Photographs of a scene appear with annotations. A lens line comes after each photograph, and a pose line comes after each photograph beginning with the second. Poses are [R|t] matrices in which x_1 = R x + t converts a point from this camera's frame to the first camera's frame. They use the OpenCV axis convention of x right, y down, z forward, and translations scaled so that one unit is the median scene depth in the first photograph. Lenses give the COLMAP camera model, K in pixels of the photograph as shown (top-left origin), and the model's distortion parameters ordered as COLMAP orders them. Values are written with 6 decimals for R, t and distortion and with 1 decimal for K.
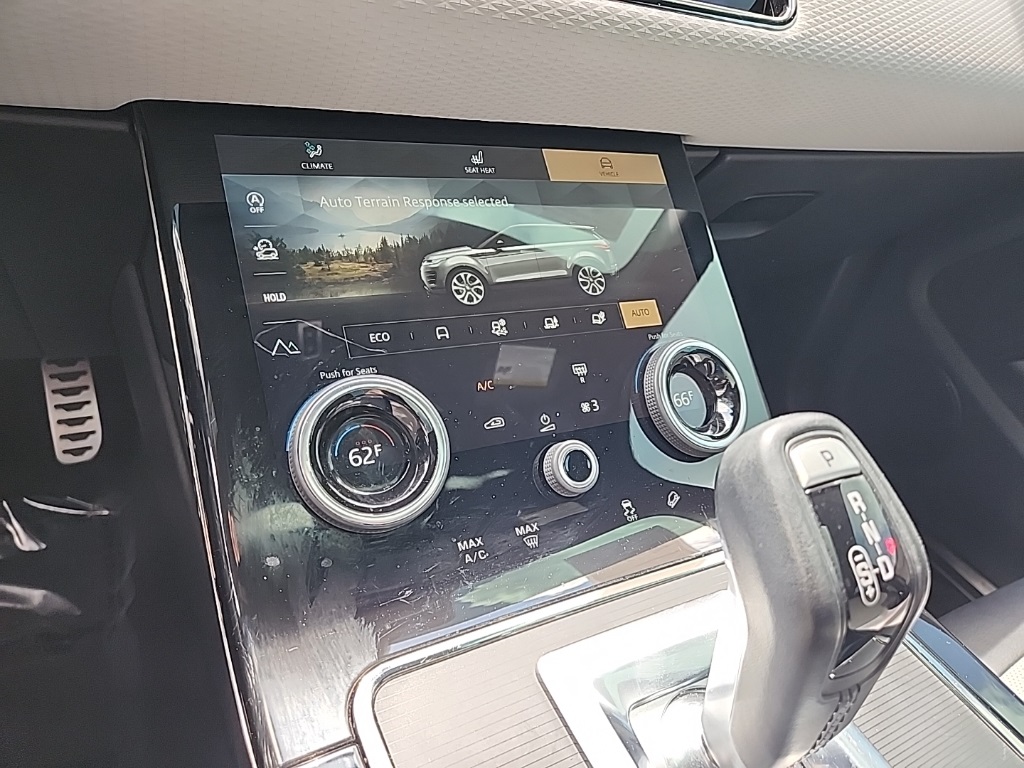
lens RADIAL K [[693.5, 0, 525.3], [0, 693.5, 387.5], [0, 0, 1]] dist [0.073784, -0.065307]
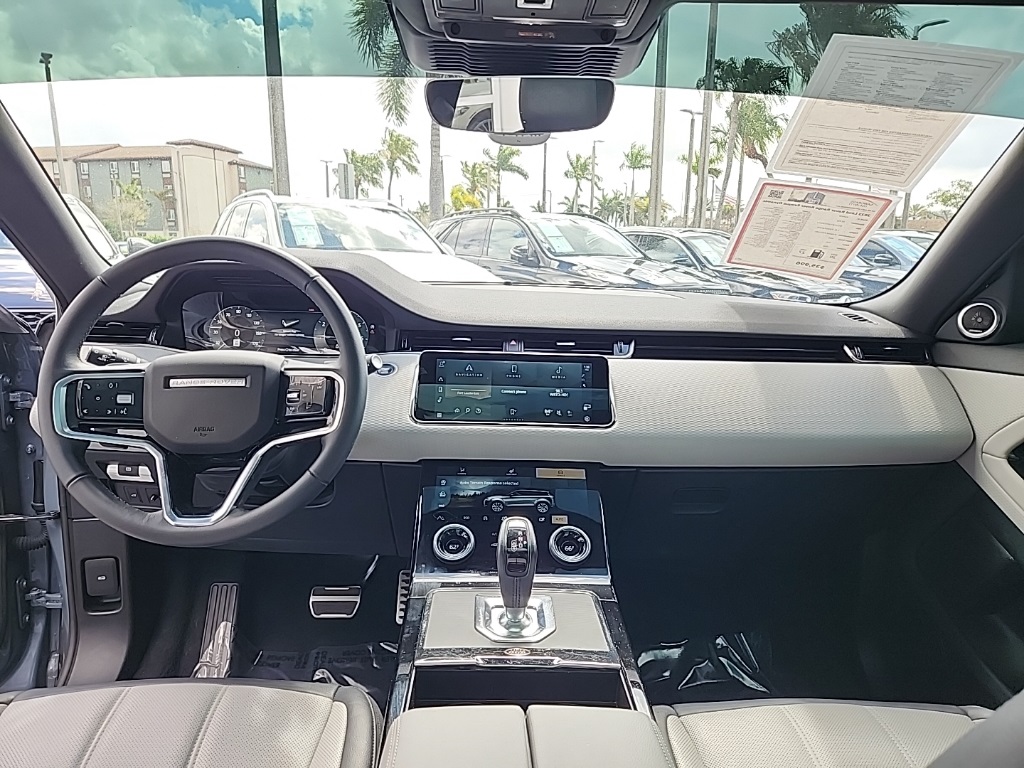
lens RADIAL K [[680.1, 0, 501.5], [0, 680.1, 382.9], [0, 0, 1]] dist [0.070094, -0.057101]
pose [[0.872639, -0.100030, -0.478011, 1.681378], [-0.138307, 0.888106, -0.438336, 0.818174], [0.468371, 0.448622, 0.761161, -1.874507]]
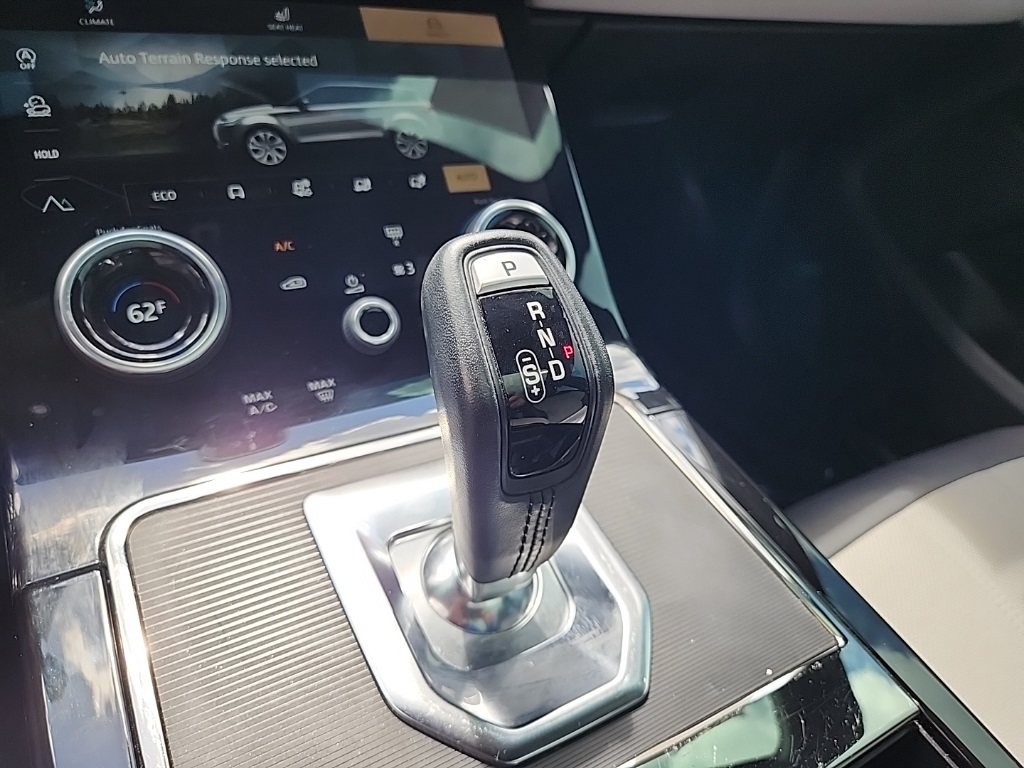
lens RADIAL K [[696.9, 0, 519.6], [0, 696.9, 372.7], [0, 0, 1]] dist [0.059770, -0.072130]
pose [[0.999634, -0.027051, -0.000129, 0.288211], [0.026970, 0.996249, 0.082224, 0.109840], [-0.002096, -0.082198, 0.996614, -0.015529]]
